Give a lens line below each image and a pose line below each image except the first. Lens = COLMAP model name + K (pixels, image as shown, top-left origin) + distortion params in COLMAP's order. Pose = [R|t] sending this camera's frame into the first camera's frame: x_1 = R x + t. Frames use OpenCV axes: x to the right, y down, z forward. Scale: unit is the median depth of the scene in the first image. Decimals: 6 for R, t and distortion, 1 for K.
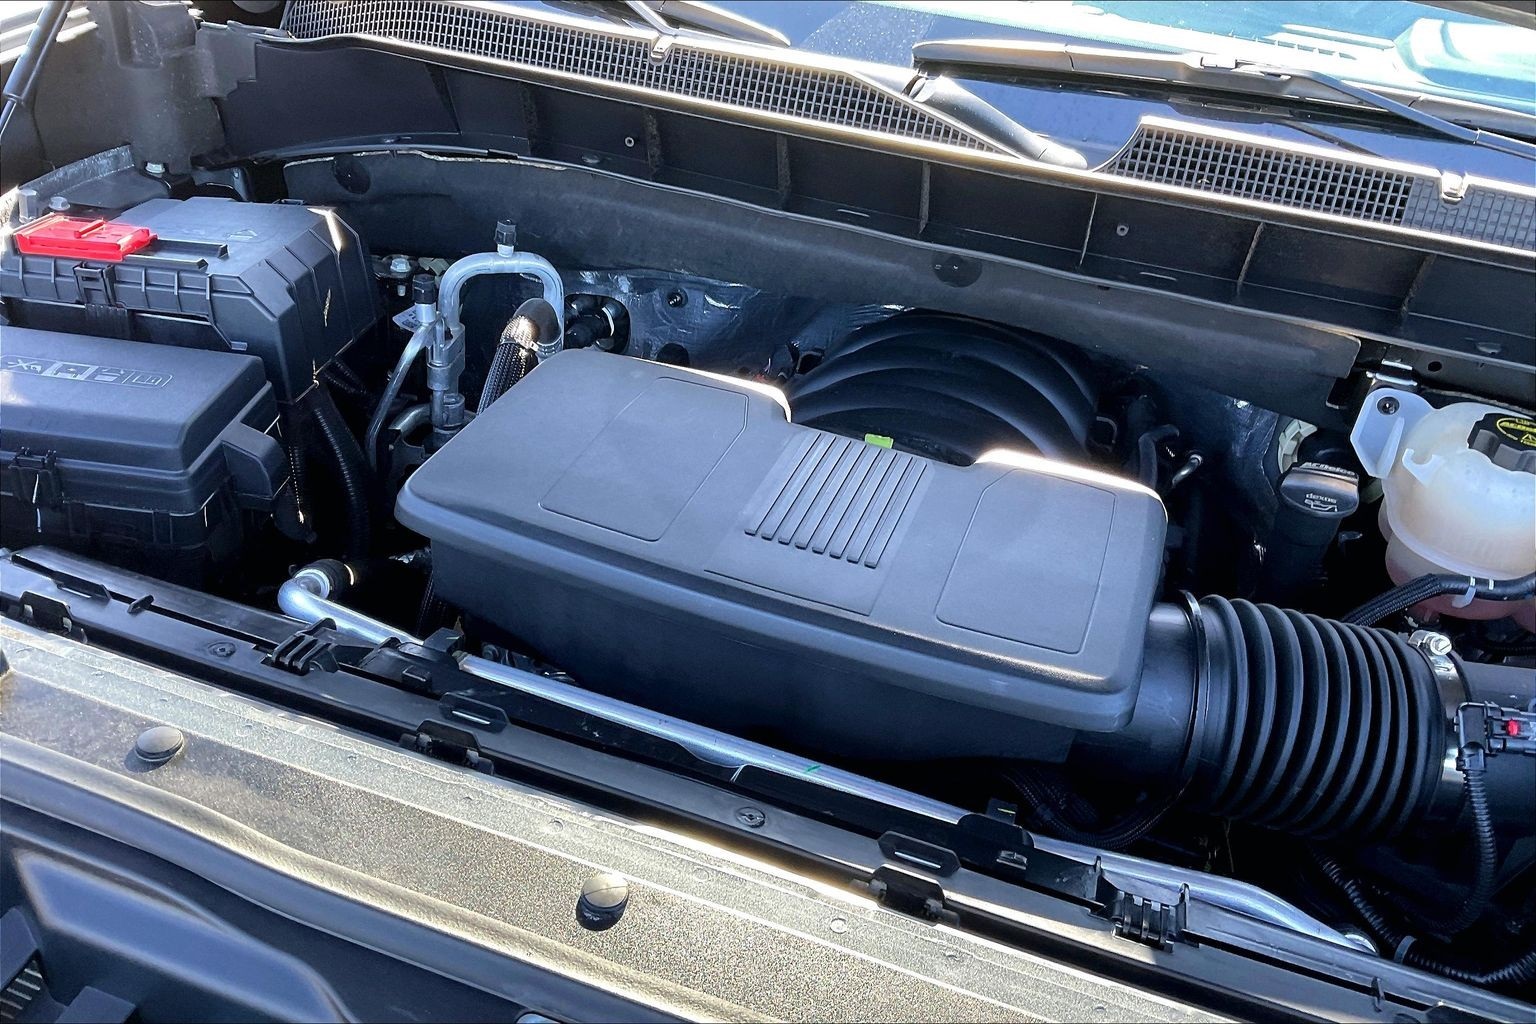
lens RADIAL K [[1268.0, 0, 771.2], [0, 1268.0, 505.3], [0, 0, 1]] dist [0.116620, -0.216878]
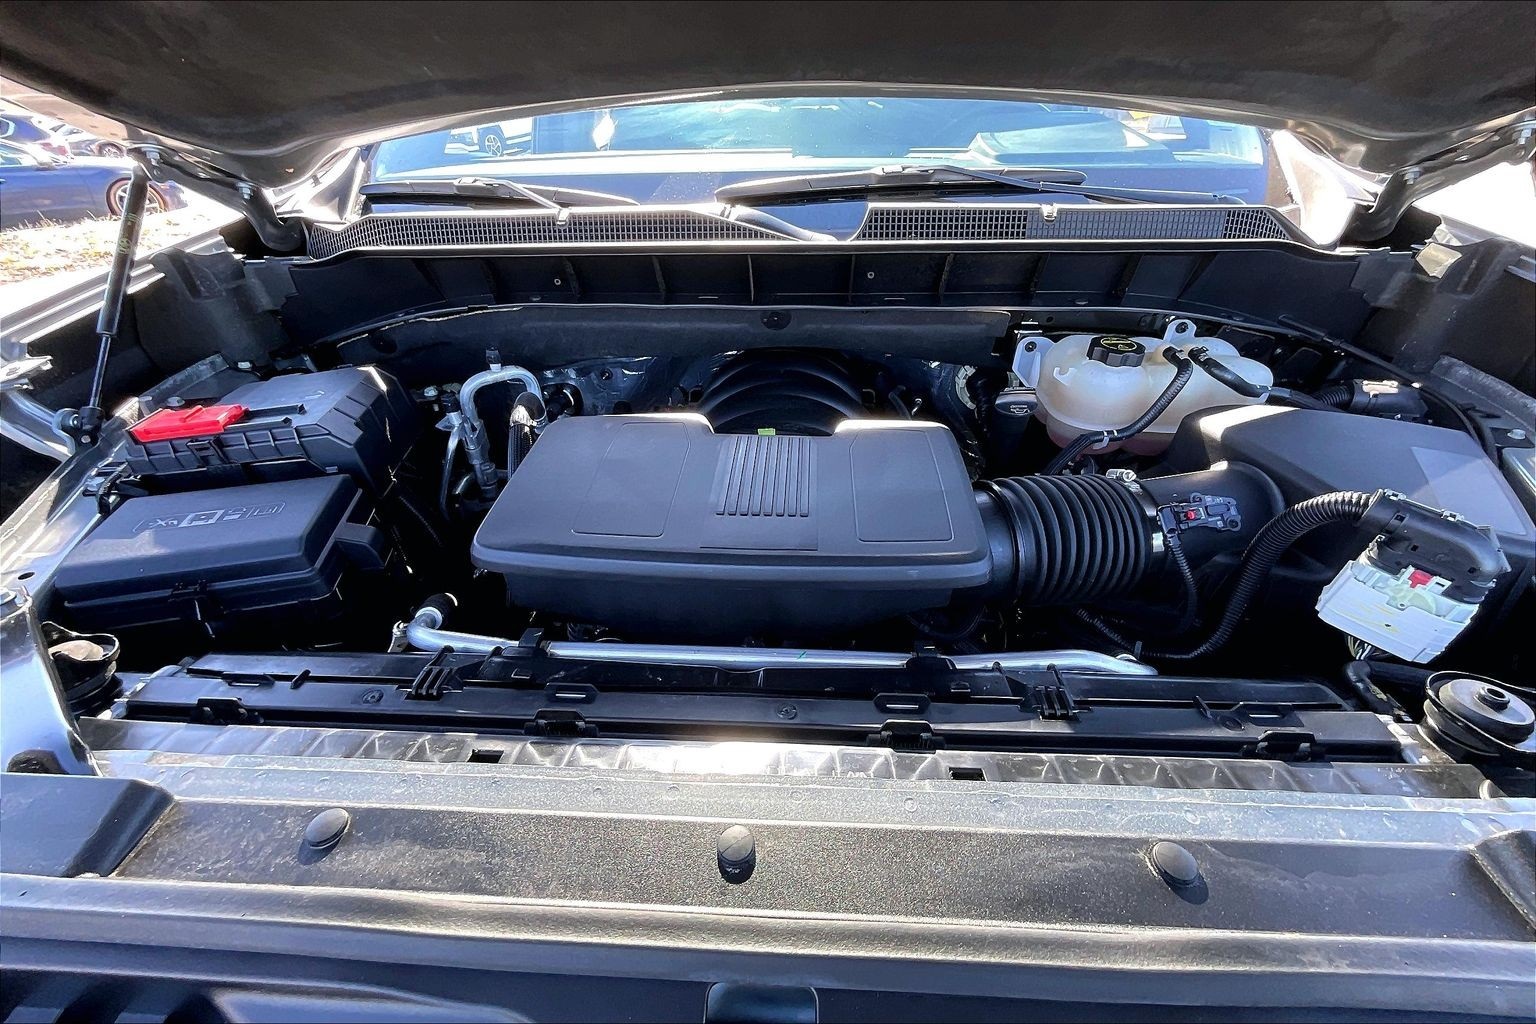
lens RADIAL K [[625.5, 0, 768.0], [0, 625.5, 512.0], [0, 0, 1]] dist [-0.016854, 0.018835]
pose [[0.956855, -0.249537, 0.148863, -0.052524], [0.235962, 0.966282, 0.103057, -0.031354], [-0.169560, -0.063484, 0.983473, 0.202381]]
